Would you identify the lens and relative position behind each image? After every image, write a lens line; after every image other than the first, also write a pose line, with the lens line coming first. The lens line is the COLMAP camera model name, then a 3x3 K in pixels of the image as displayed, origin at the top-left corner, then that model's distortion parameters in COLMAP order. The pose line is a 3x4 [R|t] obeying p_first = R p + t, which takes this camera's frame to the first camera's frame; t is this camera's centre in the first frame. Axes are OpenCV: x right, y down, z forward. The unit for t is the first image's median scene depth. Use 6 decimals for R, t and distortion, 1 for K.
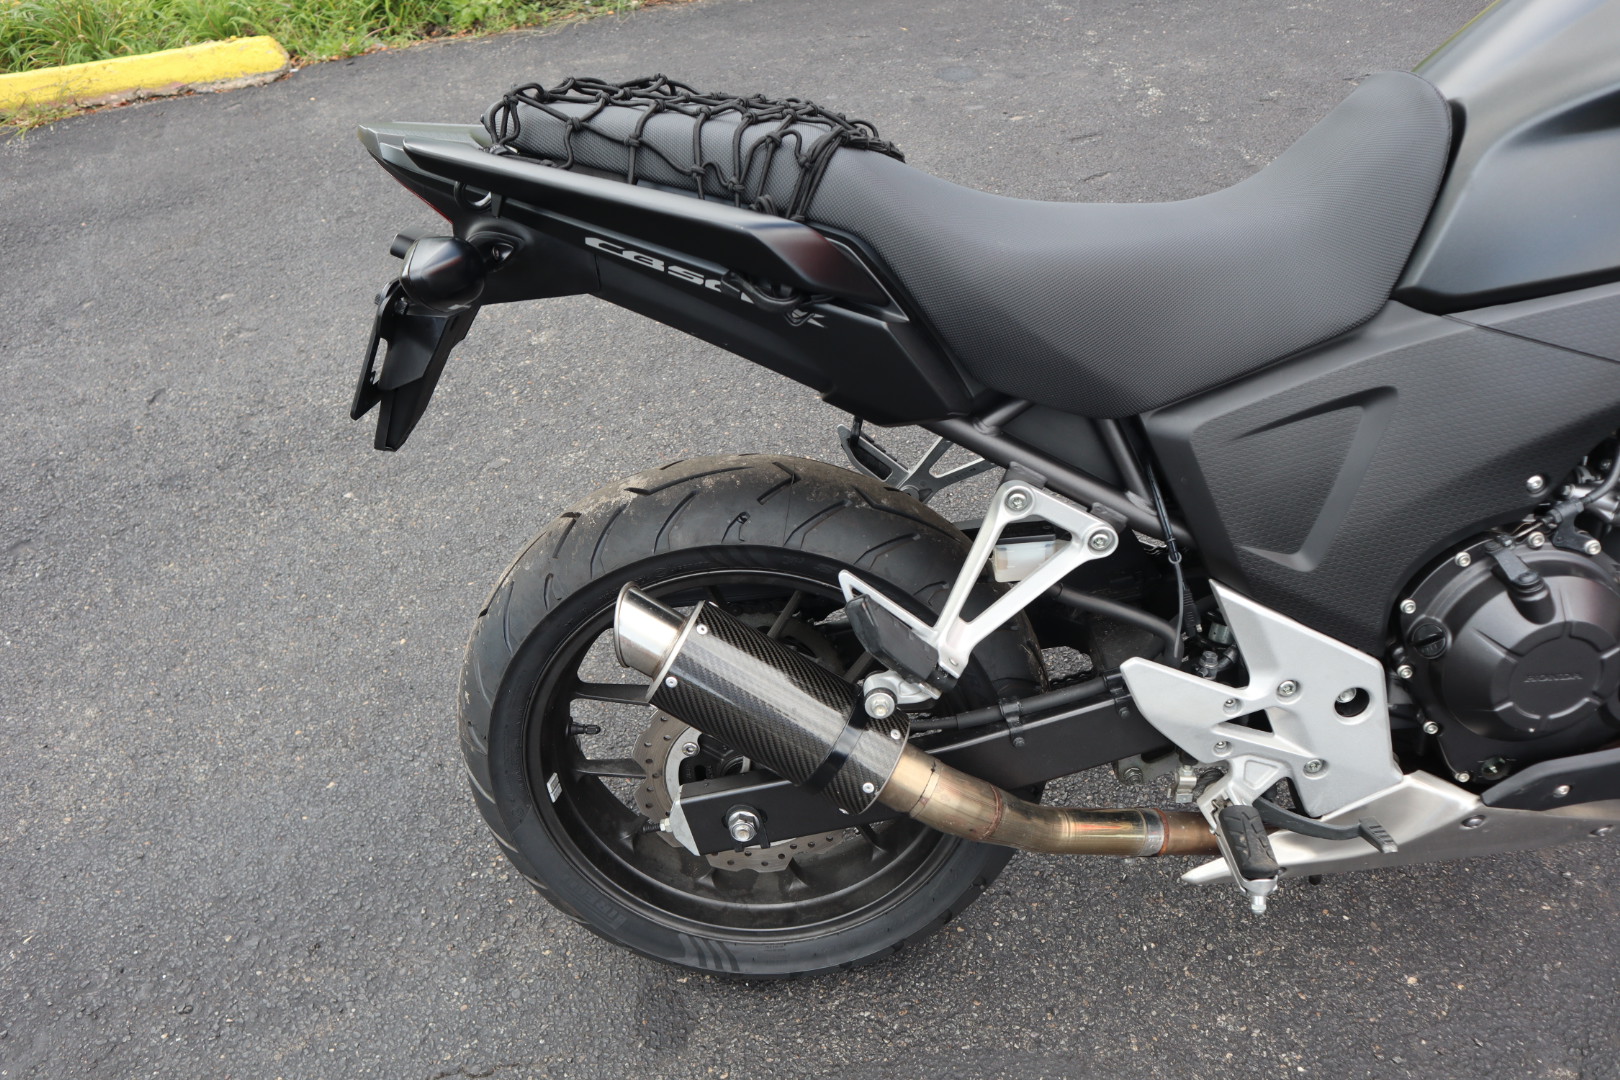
lens RADIAL K [[1158.5, 0, 817.8], [0, 1158.5, 552.7], [0, 0, 1]] dist [-0.090543, 0.042894]
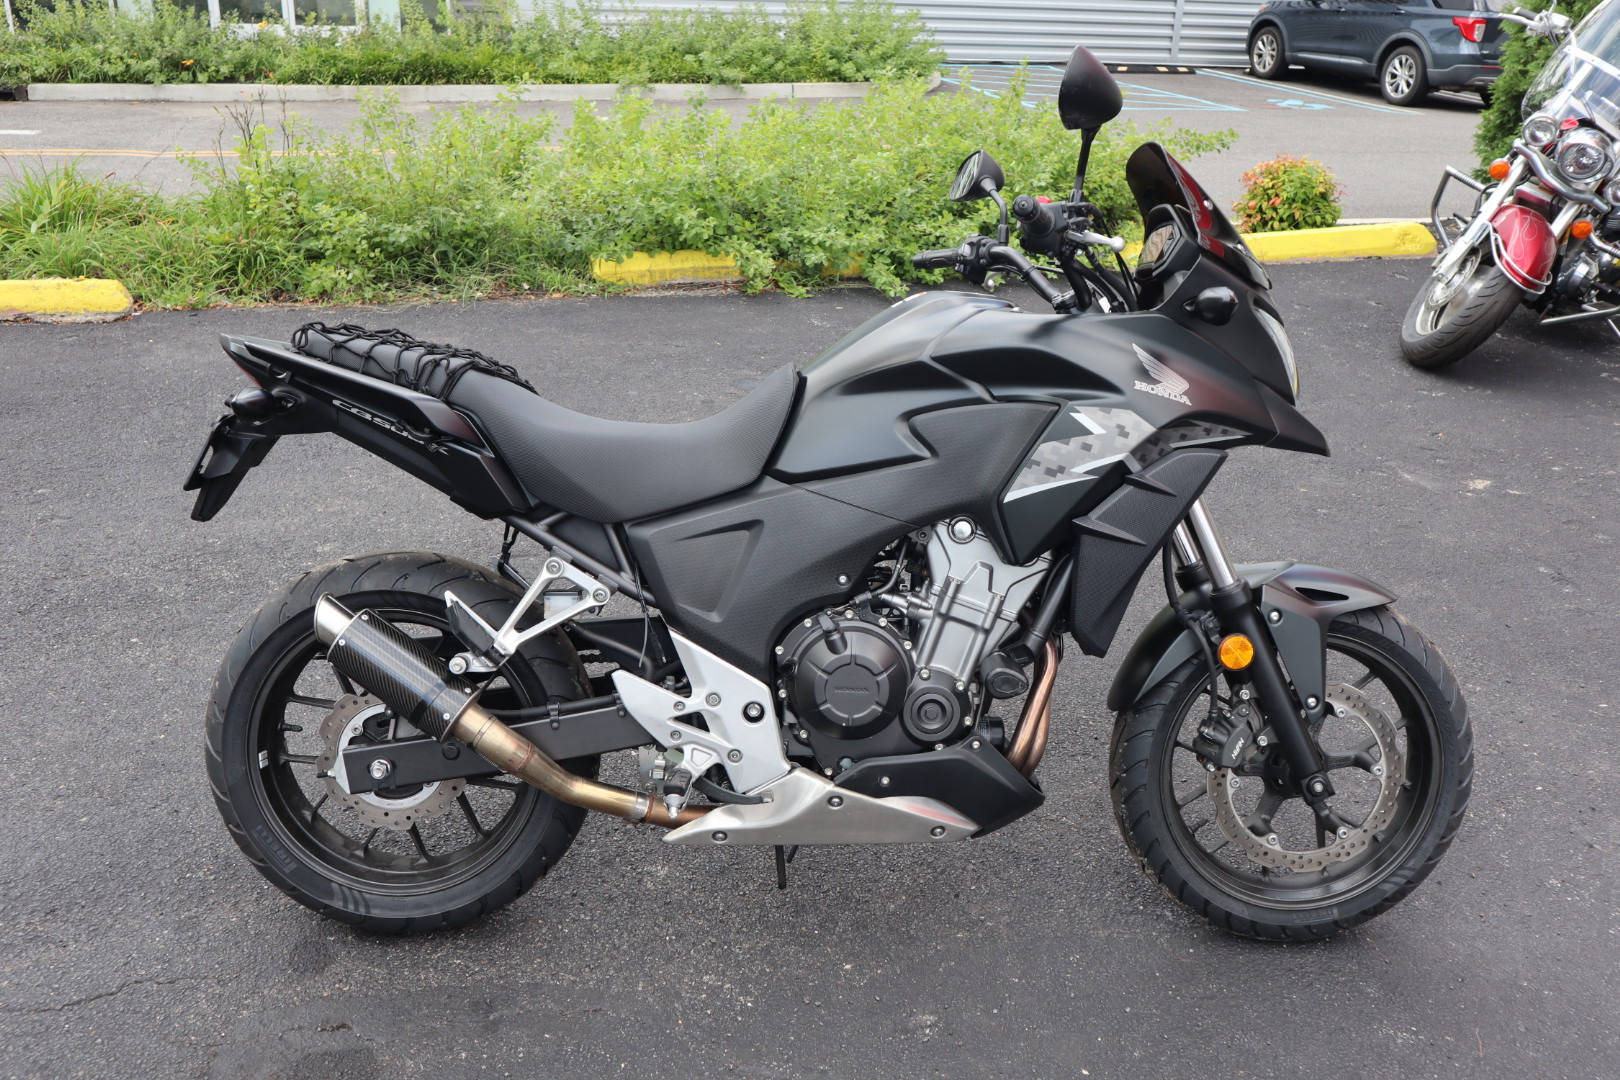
lens RADIAL K [[1459.6, 0, 830.2], [0, 1459.6, 536.1], [0, 0, 1]] dist [-0.072562, 0.121010]
pose [[0.992698, 0.097907, 0.070466, 0.376006], [-0.072007, 0.949621, -0.305016, 0.491969], [-0.096779, 0.297715, 0.949737, -1.040471]]
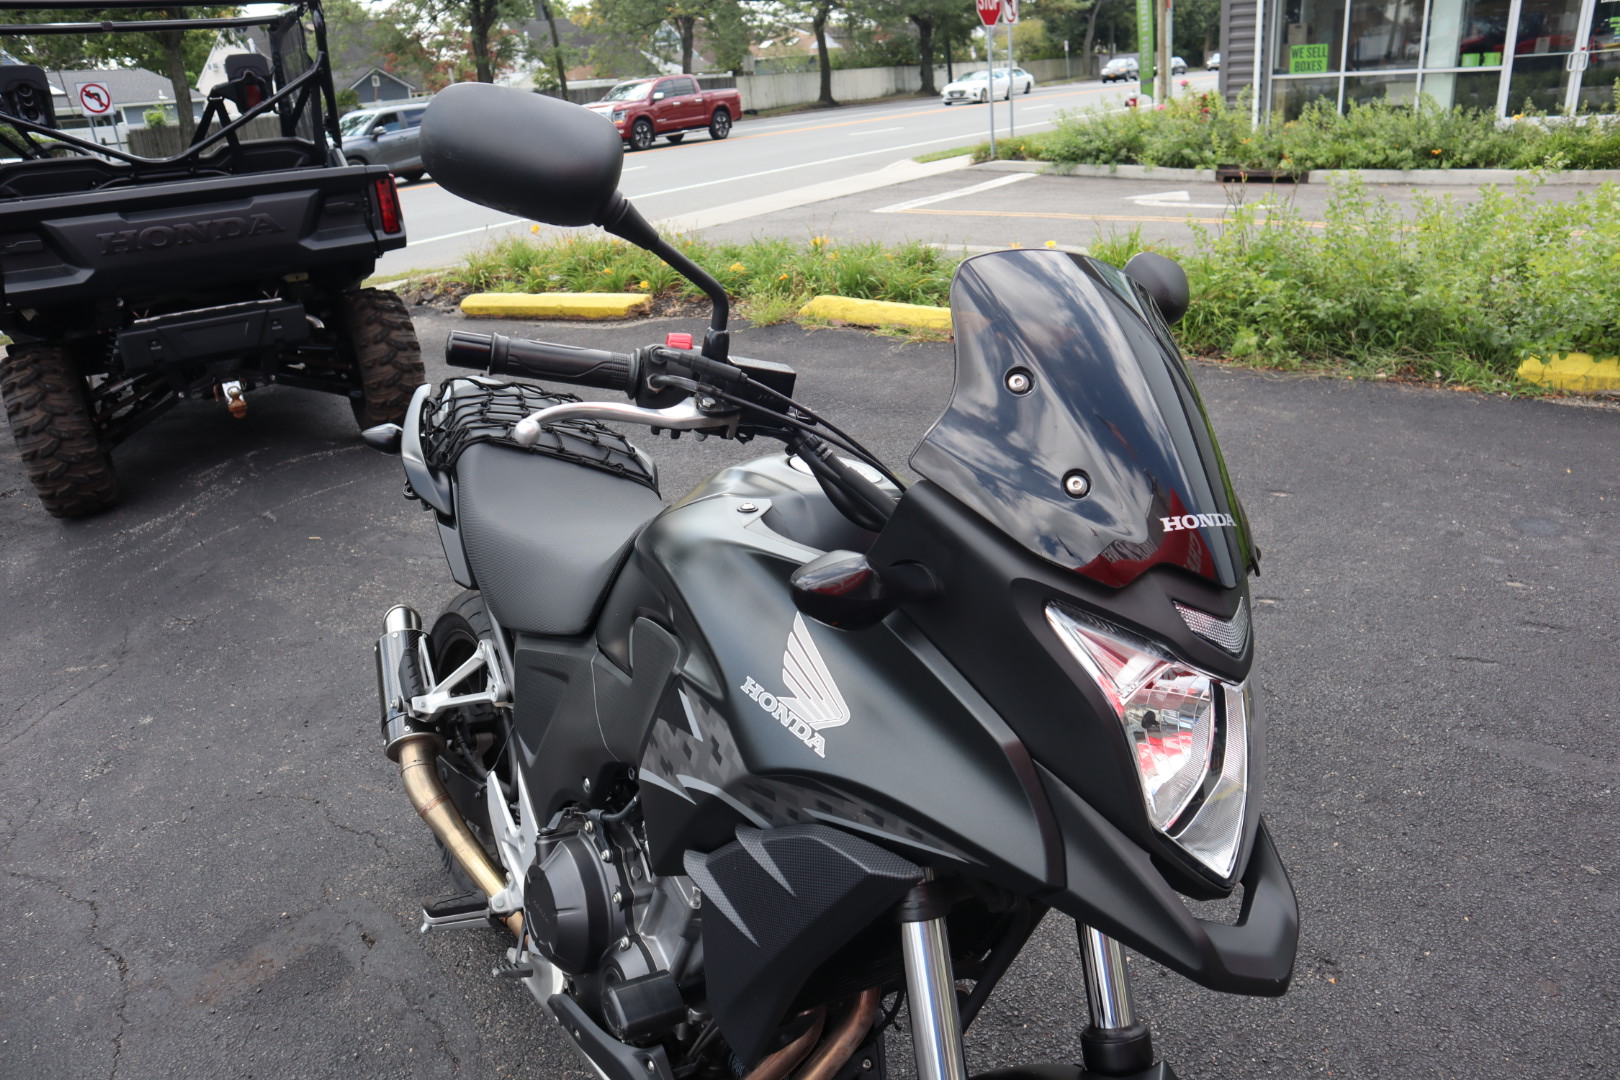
lens RADIAL K [[1118.4, 0, 811.7], [0, 1118.4, 548.5], [0, 0, 1]] dist [-0.102767, 0.054666]
pose [[0.563841, 0.355351, -0.745526, 1.474469], [-0.504970, 0.862641, 0.029265, -0.427293], [0.653520, 0.359967, 0.665834, 0.108724]]
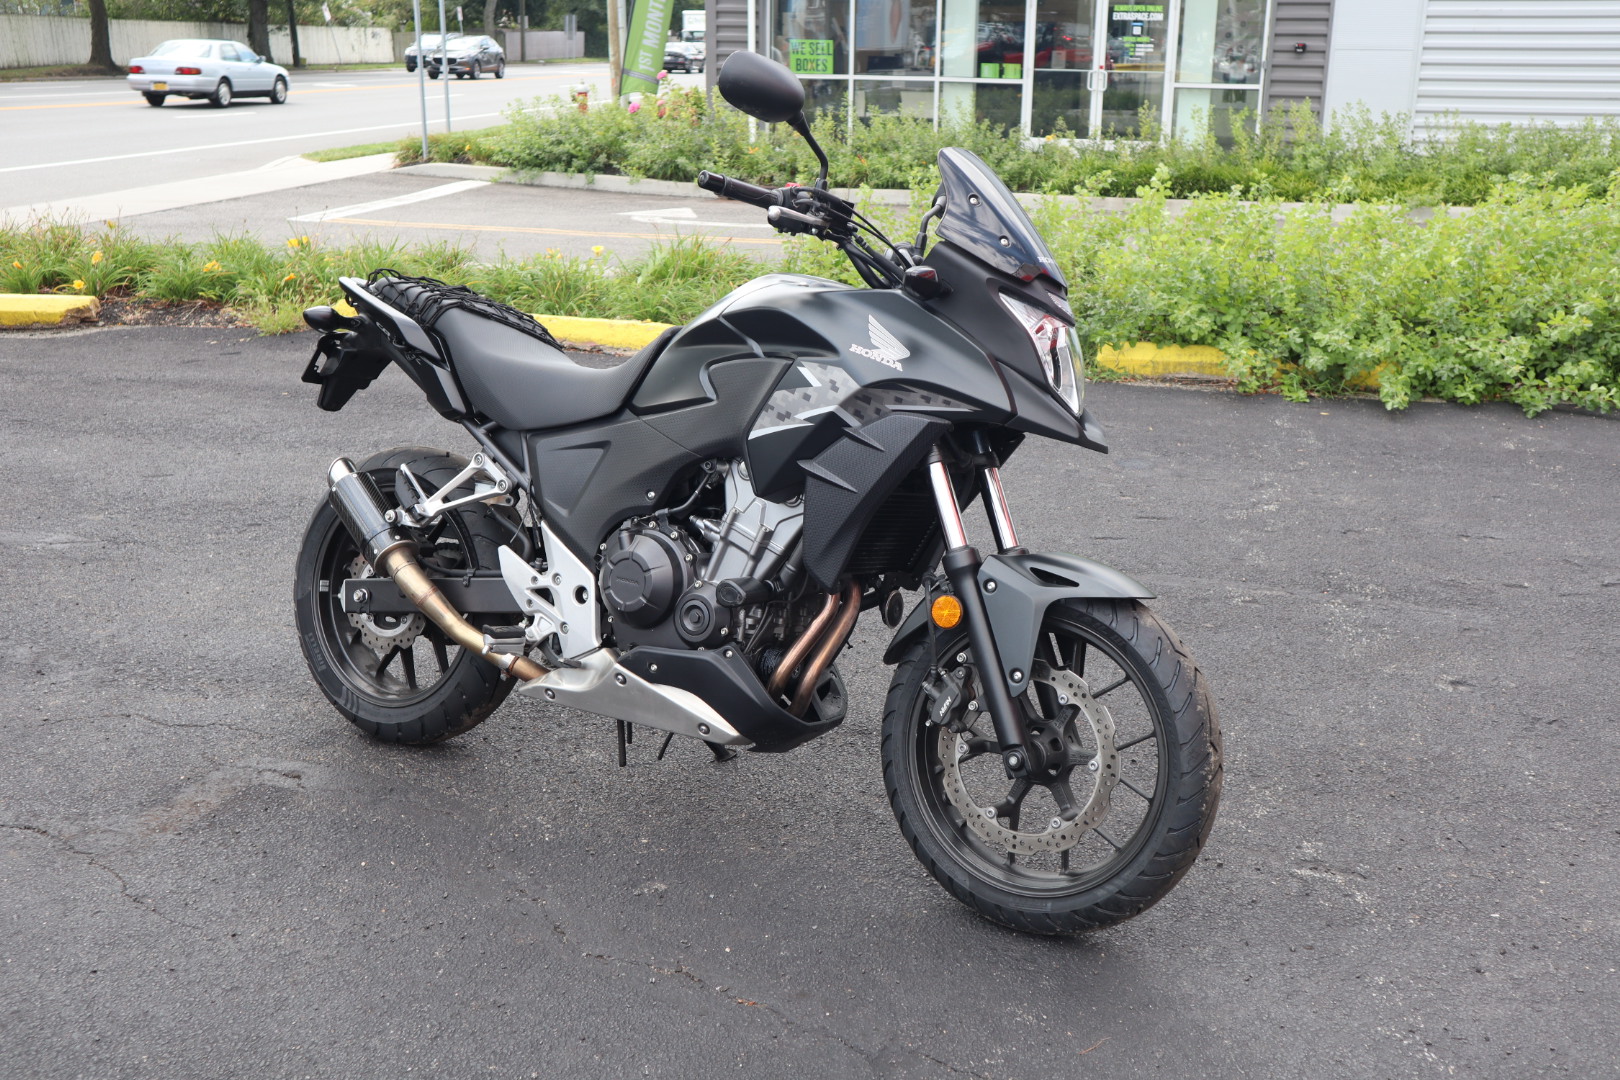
lens RADIAL K [[1663.5, 0, 810.8], [0, 1663.5, 541.8], [0, 0, 1]] dist [-0.014363, 0.000000]
pose [[0.846252, 0.236927, -0.477203, 2.074459], [-0.398758, 0.875672, -0.272378, 0.651651], [0.353339, 0.420789, 0.835517, -1.310311]]
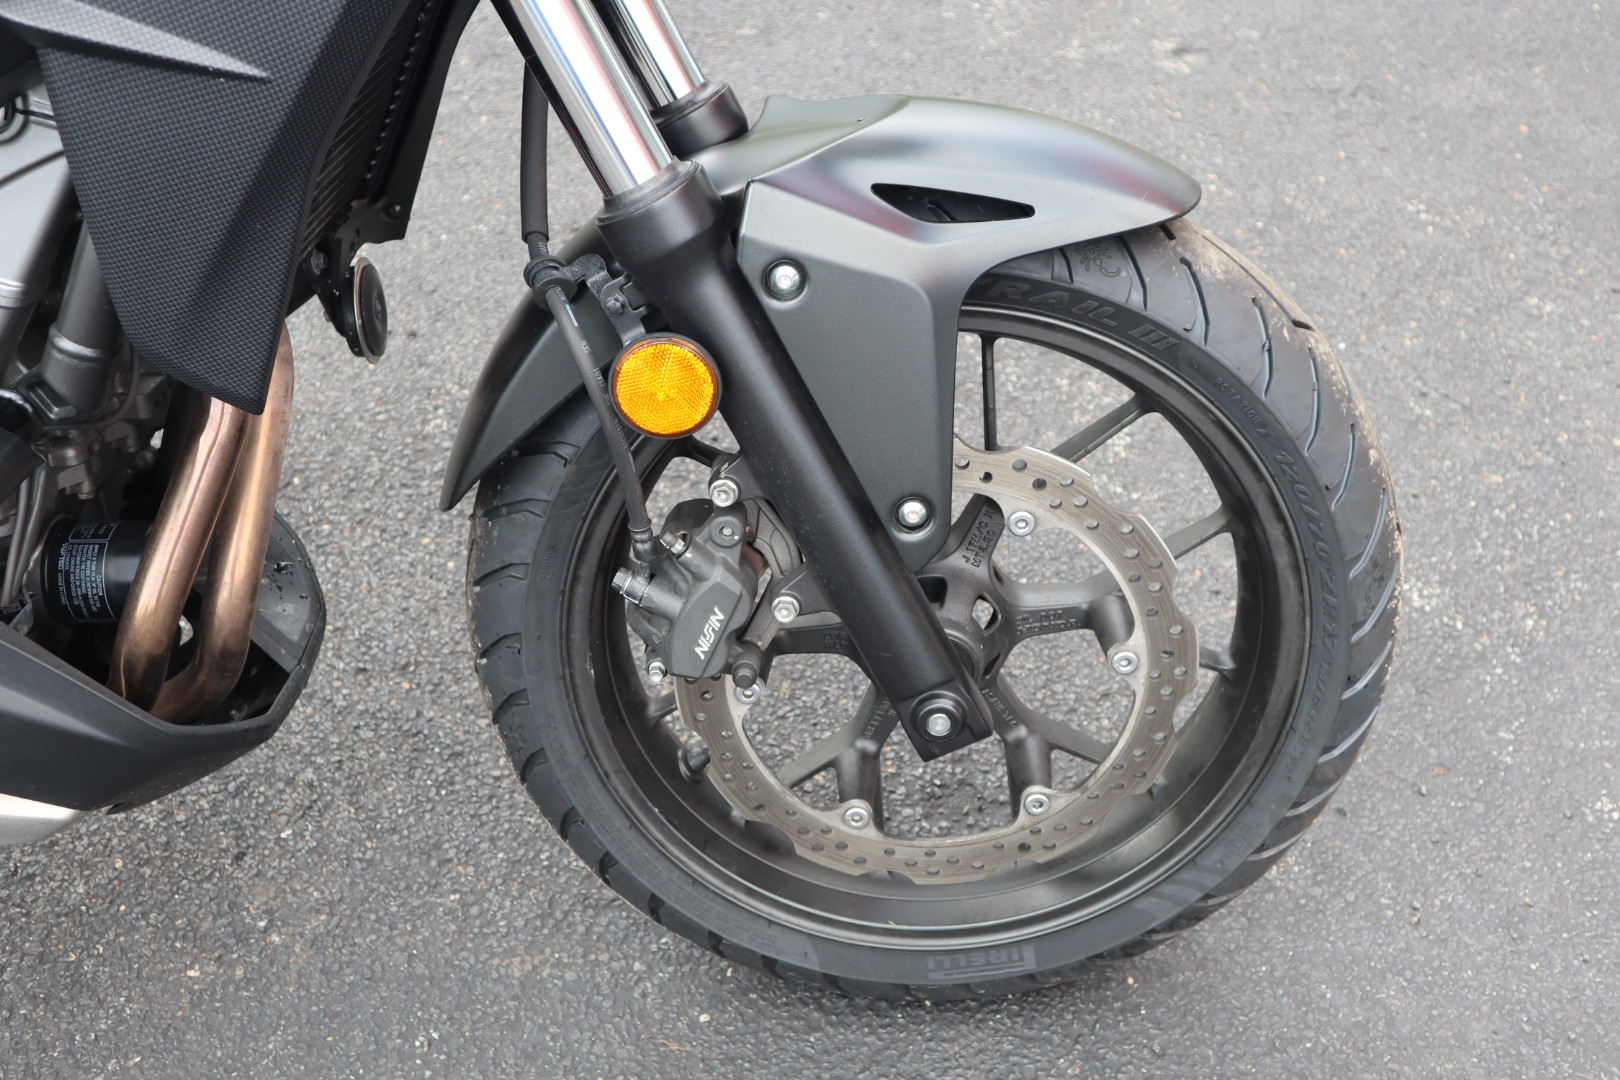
lens RADIAL K [[1663.5, 0, 814.2], [0, 1663.5, 542.2], [0, 0, 1]] dist [-0.014363, 0.000000]
pose [[0.997173, 0.064359, 0.038773, 1.137173], [-0.065175, 0.997670, 0.020172, 0.043222], [-0.037385, -0.022642, 0.999044, 0.070238]]
